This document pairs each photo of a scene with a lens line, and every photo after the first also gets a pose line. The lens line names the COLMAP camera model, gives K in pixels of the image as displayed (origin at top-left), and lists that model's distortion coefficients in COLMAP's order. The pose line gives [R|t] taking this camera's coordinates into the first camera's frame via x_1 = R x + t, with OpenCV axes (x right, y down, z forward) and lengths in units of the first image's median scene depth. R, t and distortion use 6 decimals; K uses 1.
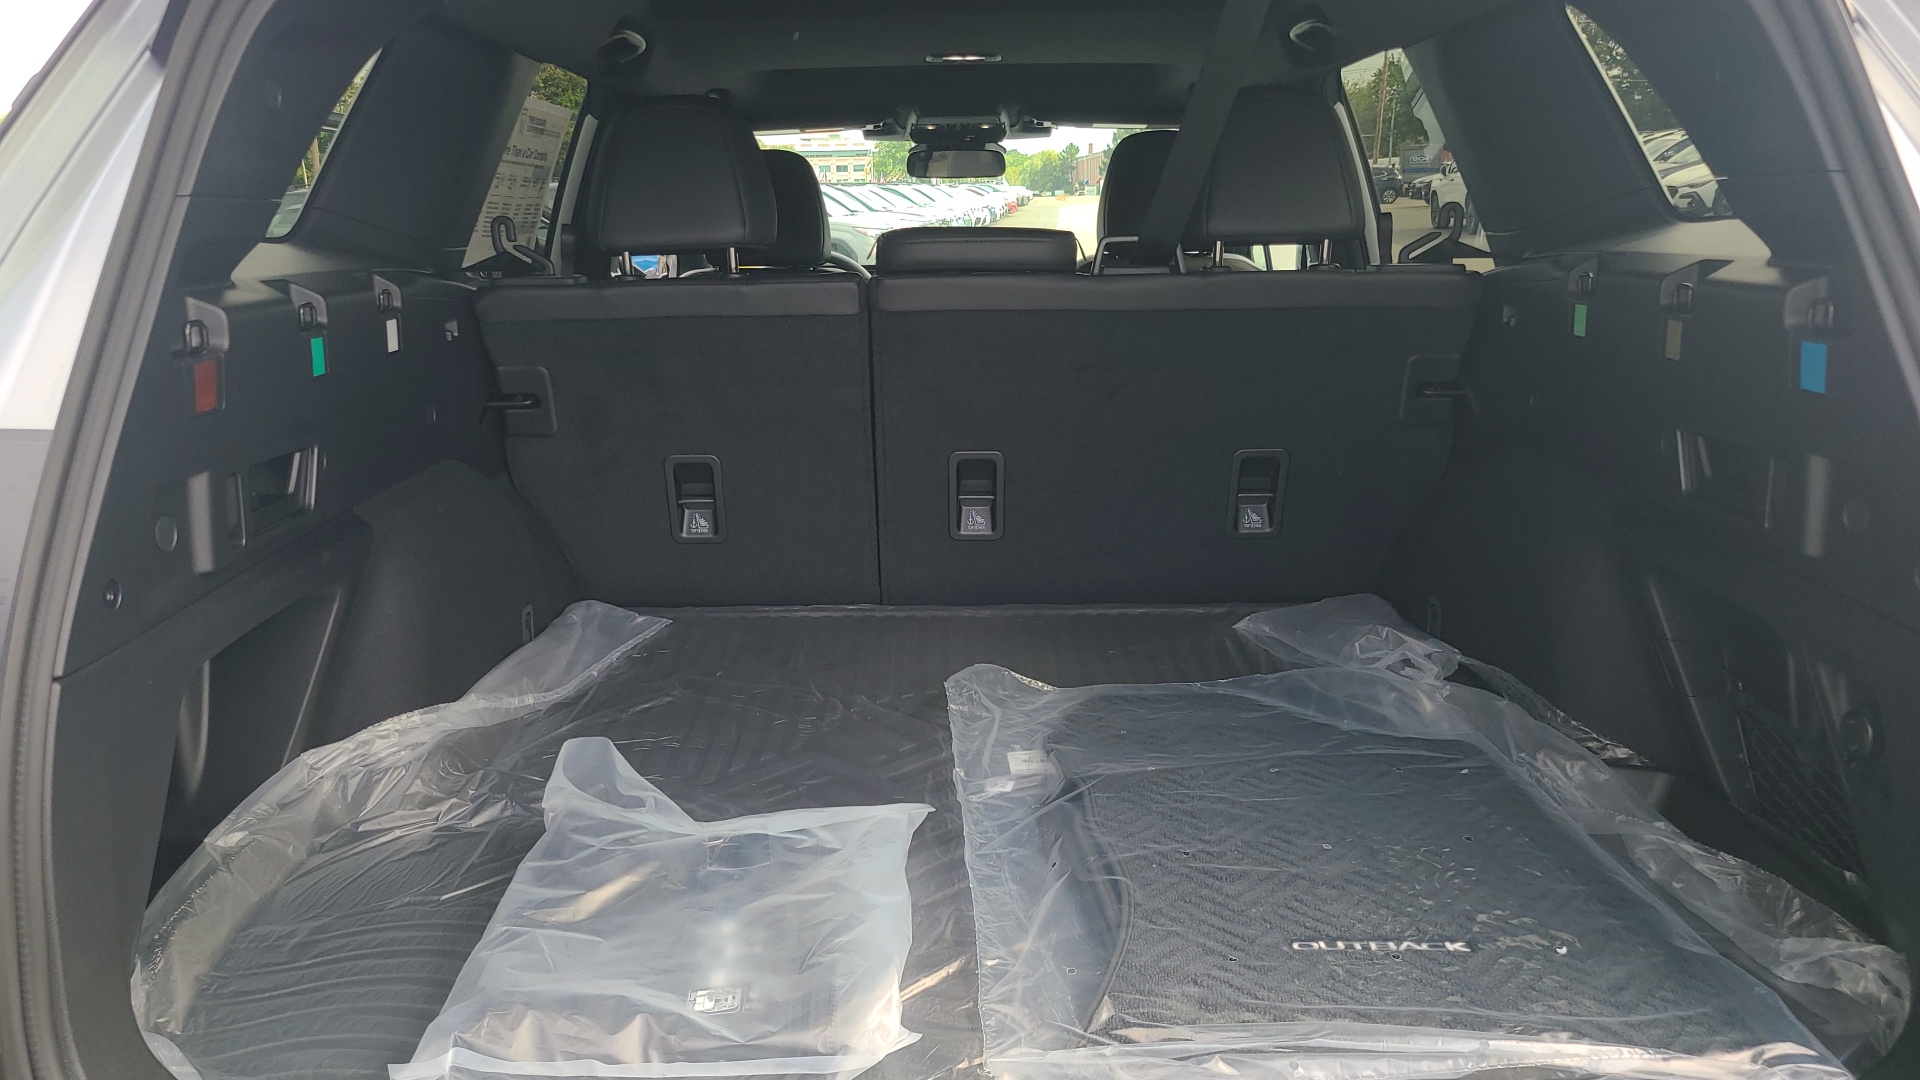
lens RADIAL K [[1423.2, 0, 929.5], [0, 1423.2, 550.0], [0, 0, 1]] dist [0.078183, -0.076390]
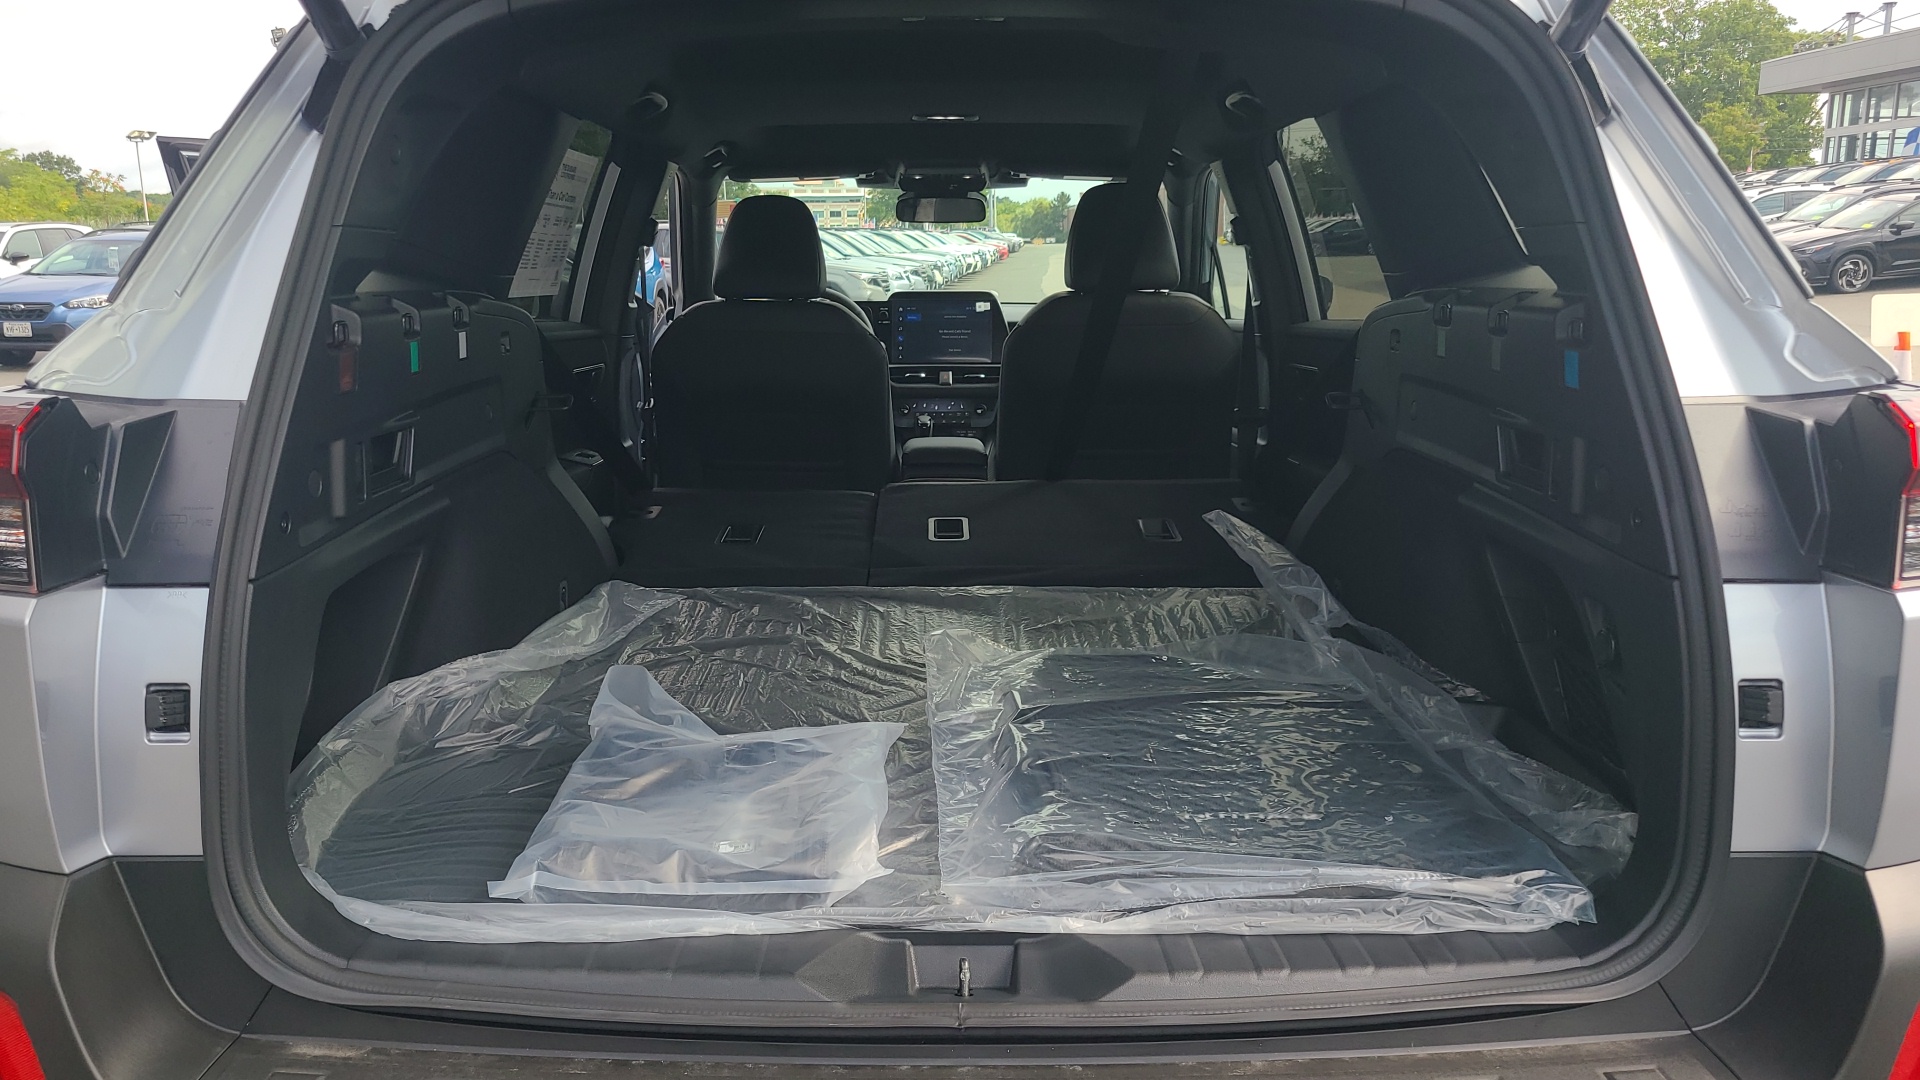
lens RADIAL K [[1424.6, 0, 934.9], [0, 1424.6, 541.9], [0, 0, 1]] dist [0.075136, -0.064549]
pose [[0.999899, 0.009187, 0.010808, 0.011884], [-0.008792, 0.999311, -0.036046, 0.067039], [-0.011132, 0.035947, 0.999292, -0.242254]]
